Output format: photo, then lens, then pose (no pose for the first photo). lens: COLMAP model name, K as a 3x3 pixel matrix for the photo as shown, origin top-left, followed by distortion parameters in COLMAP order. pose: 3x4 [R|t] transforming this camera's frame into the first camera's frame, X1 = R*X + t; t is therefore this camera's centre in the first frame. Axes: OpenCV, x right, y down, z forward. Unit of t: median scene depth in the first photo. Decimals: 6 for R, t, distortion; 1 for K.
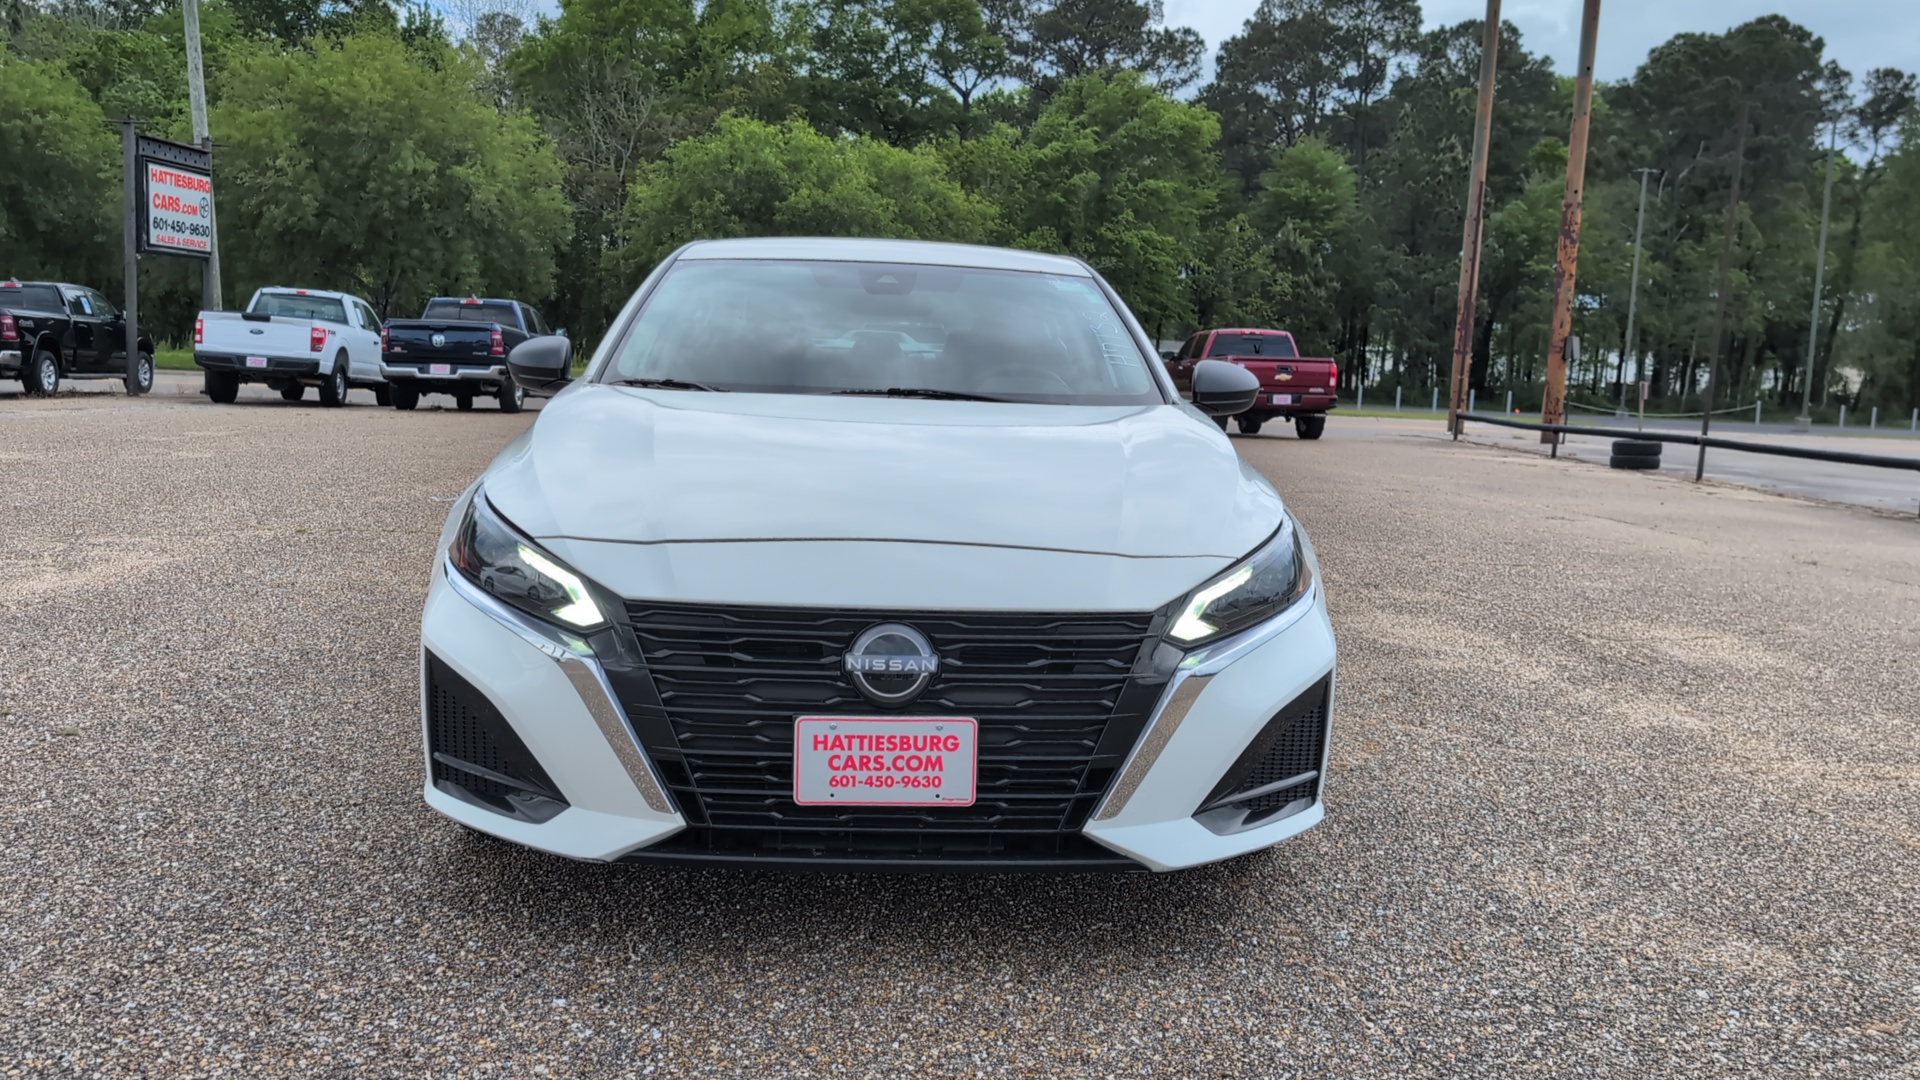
lens RADIAL K [[1739.9, 0, 959.2], [0, 1739.9, 575.2], [0, 0, 1]] dist [-0.047554, 0.072717]
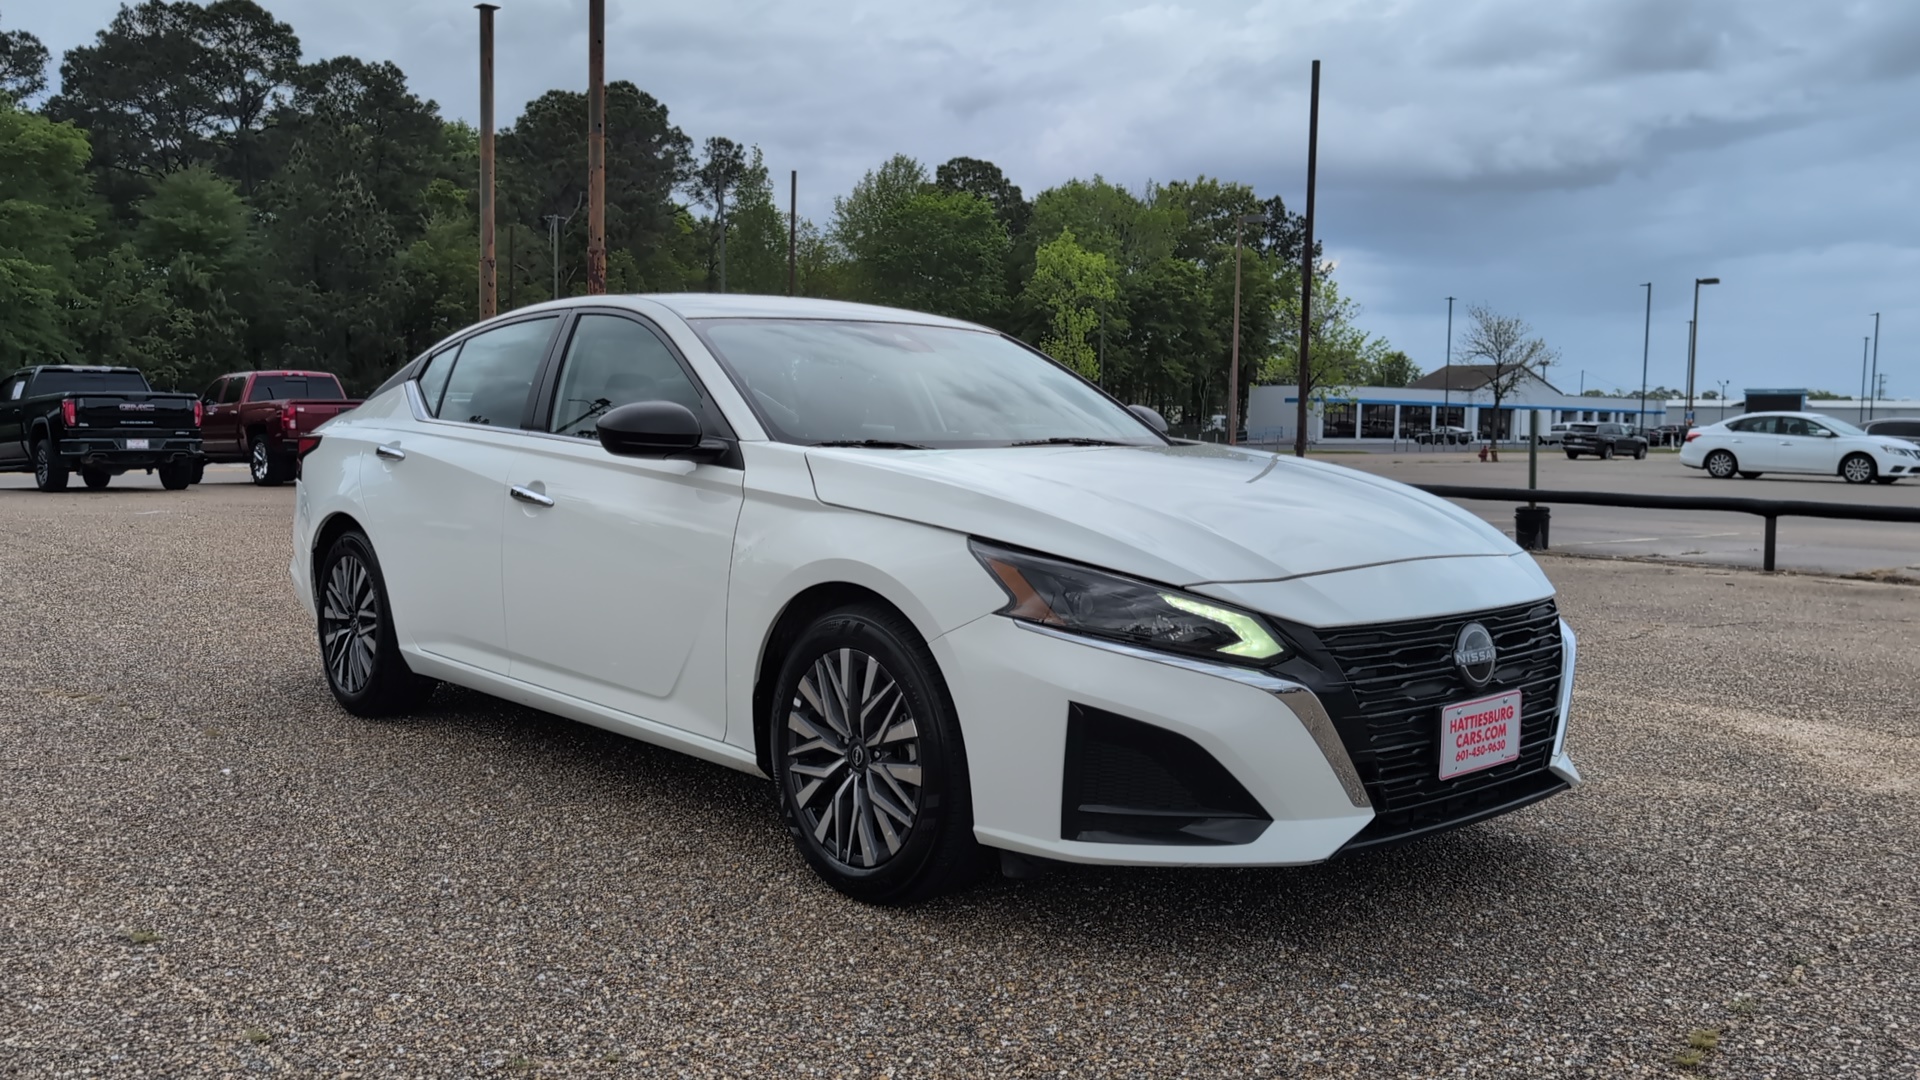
lens RADIAL K [[1748.1, 0, 960.0], [0, 1748.1, 540.0], [0, 0, 1]] dist [-0.000170, 0.009937]
pose [[0.761544, -0.071591, 0.644147, -0.109576], [0.097725, 0.995201, -0.004928, -0.005992], [-0.640703, 0.066702, 0.764886, 0.026662]]
